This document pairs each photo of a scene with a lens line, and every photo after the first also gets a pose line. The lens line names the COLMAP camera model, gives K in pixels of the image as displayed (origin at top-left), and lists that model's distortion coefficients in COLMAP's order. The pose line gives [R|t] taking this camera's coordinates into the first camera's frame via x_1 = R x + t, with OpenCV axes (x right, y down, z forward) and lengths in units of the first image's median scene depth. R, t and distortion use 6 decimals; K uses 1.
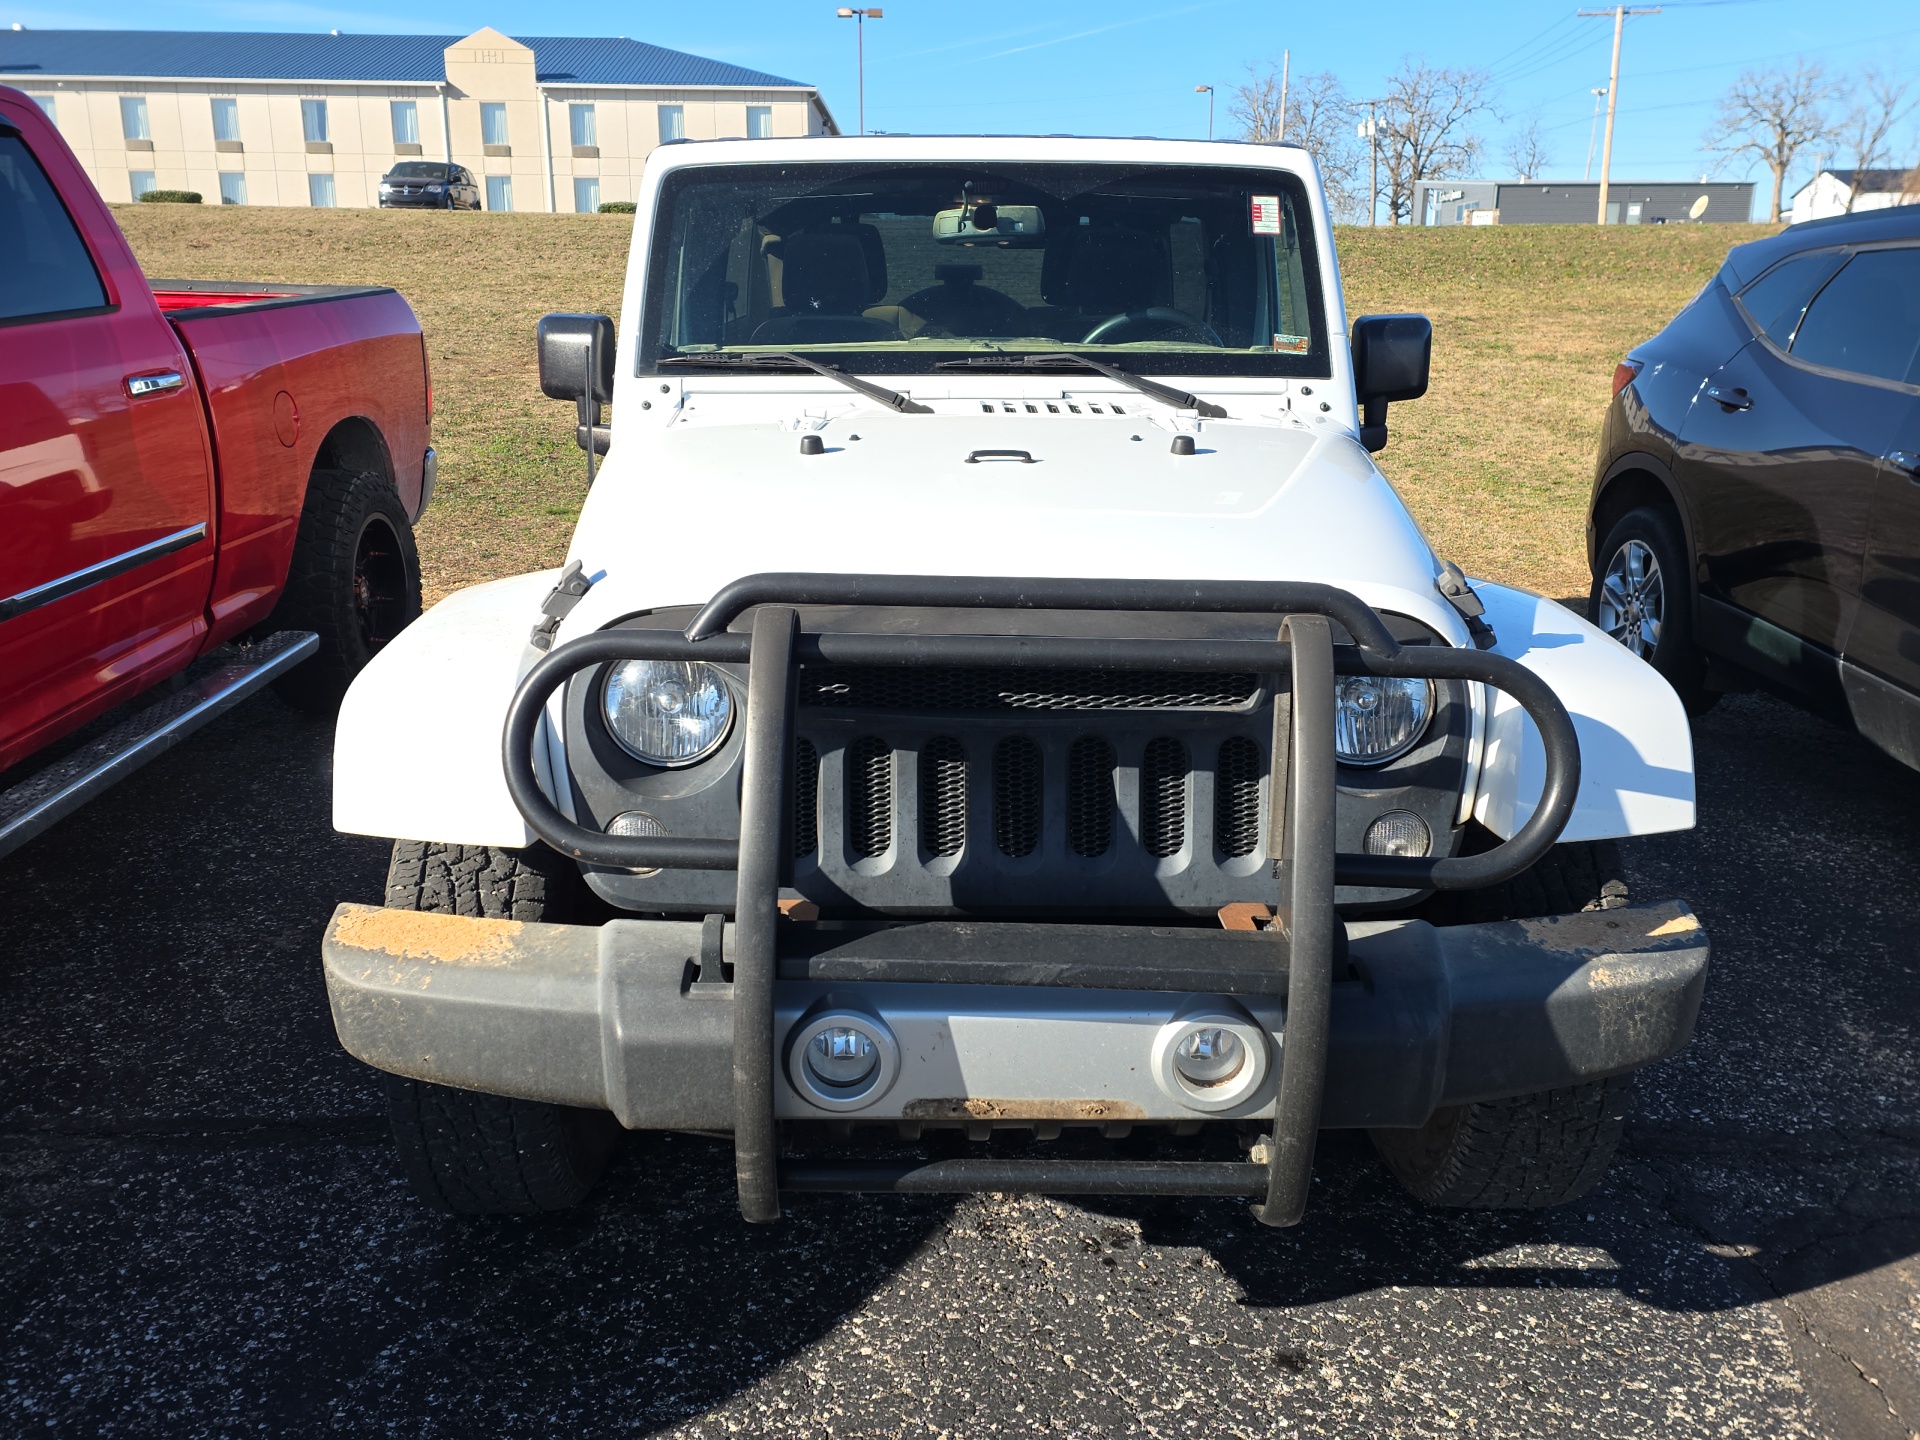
lens RADIAL K [[1571.0, 0, 906.9], [0, 1571.0, 725.1], [0, 0, 1]] dist [0.084773, -0.078769]
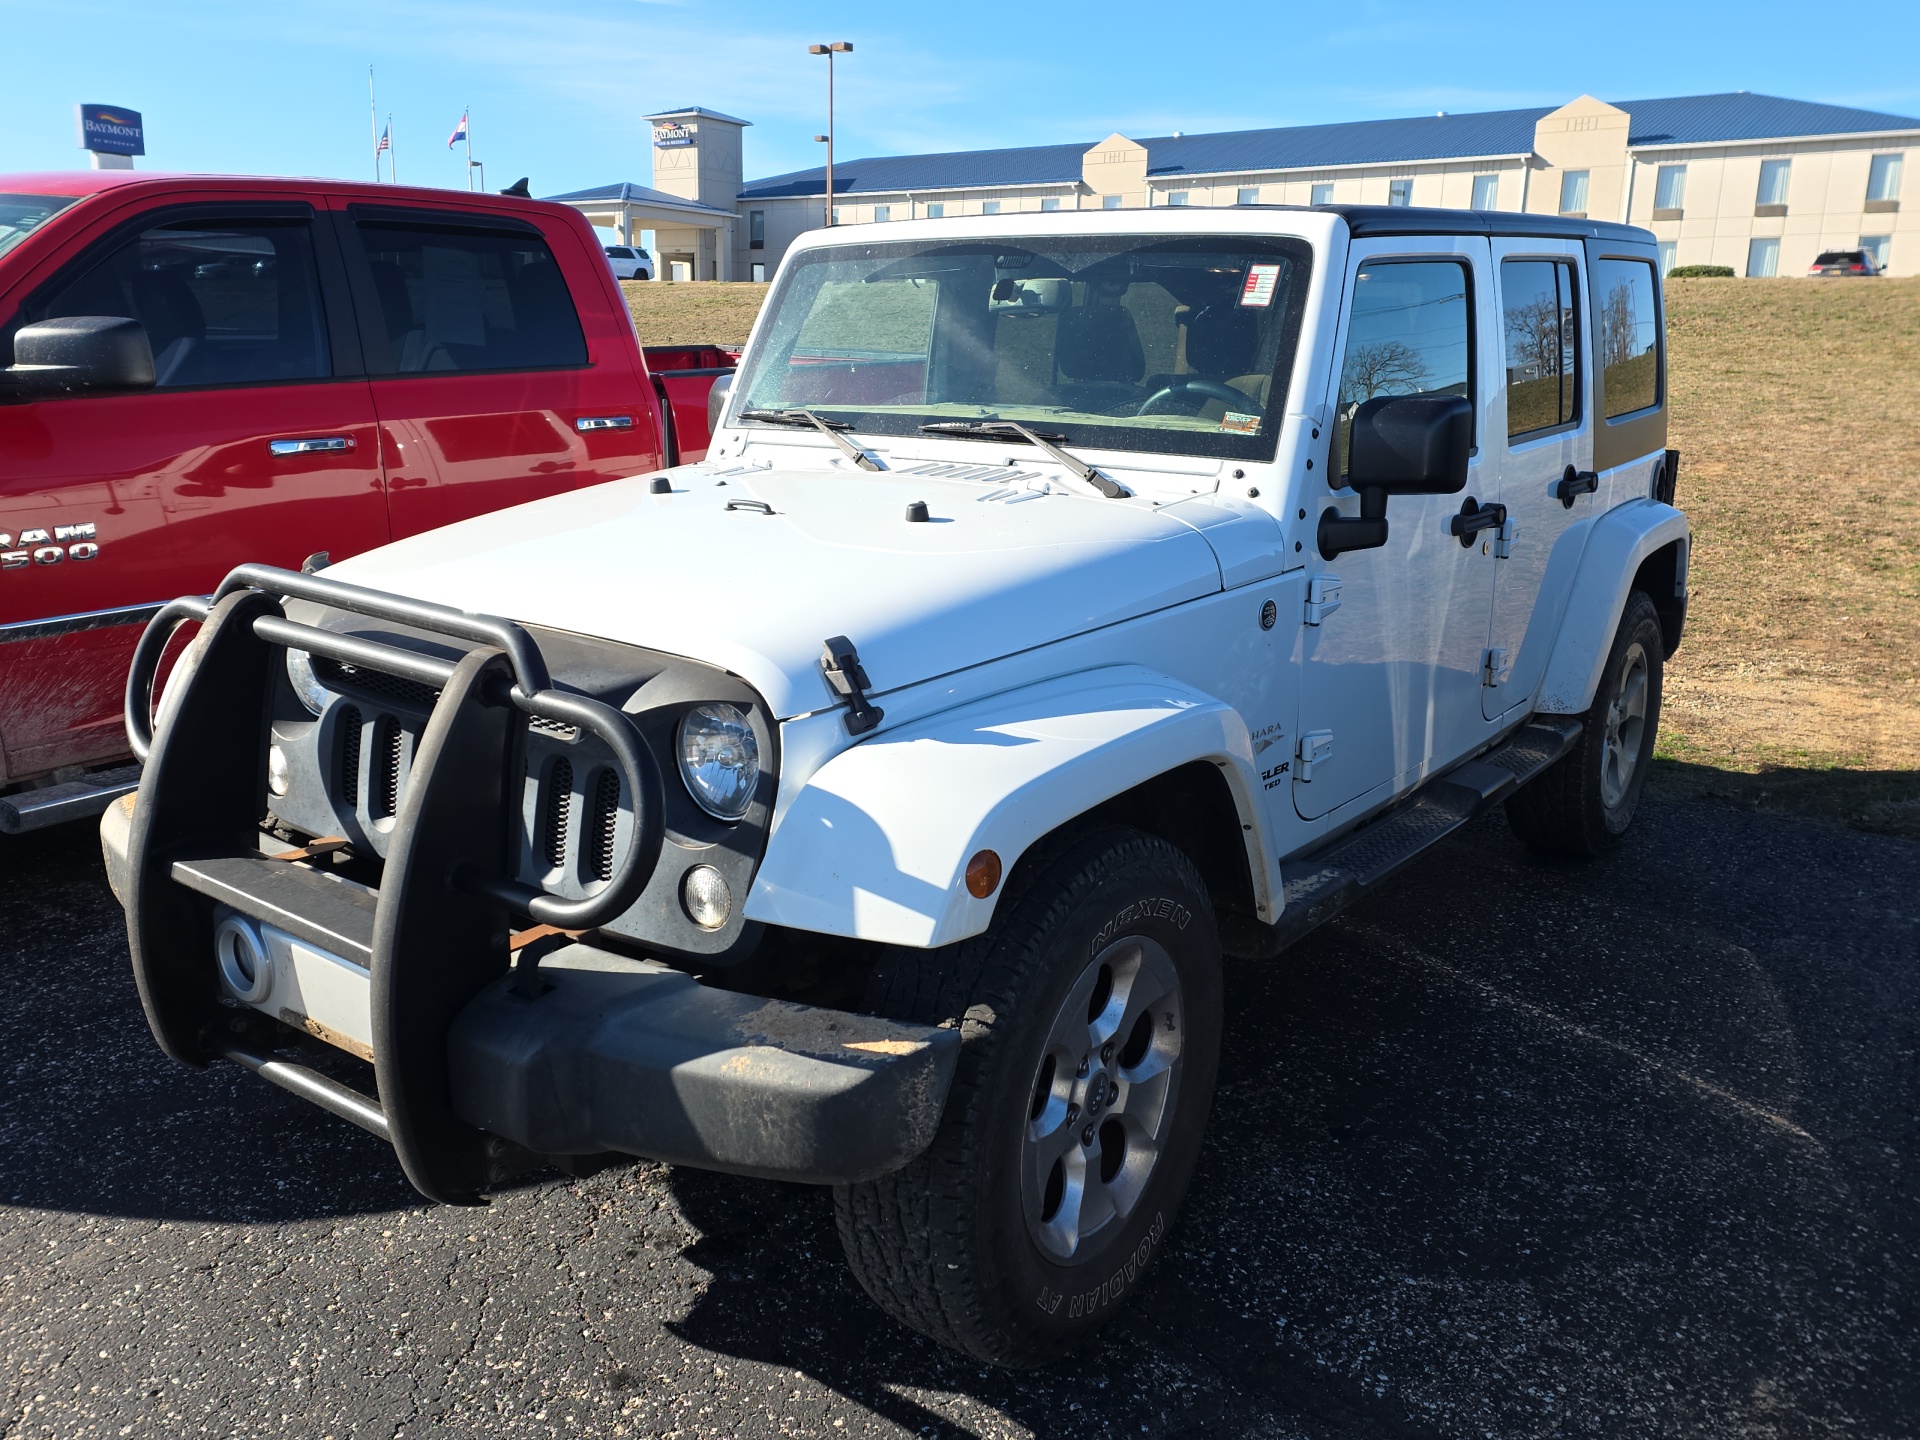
lens RADIAL K [[1571.0, 0, 966.7], [0, 1571.0, 717.8], [0, 0, 1]] dist [0.084773, -0.078769]
pose [[0.796288, 0.149537, -0.586144, 0.685344], [-0.175484, 0.984400, 0.012742, -0.055009], [0.578905, 0.092713, 0.810107, 0.177734]]
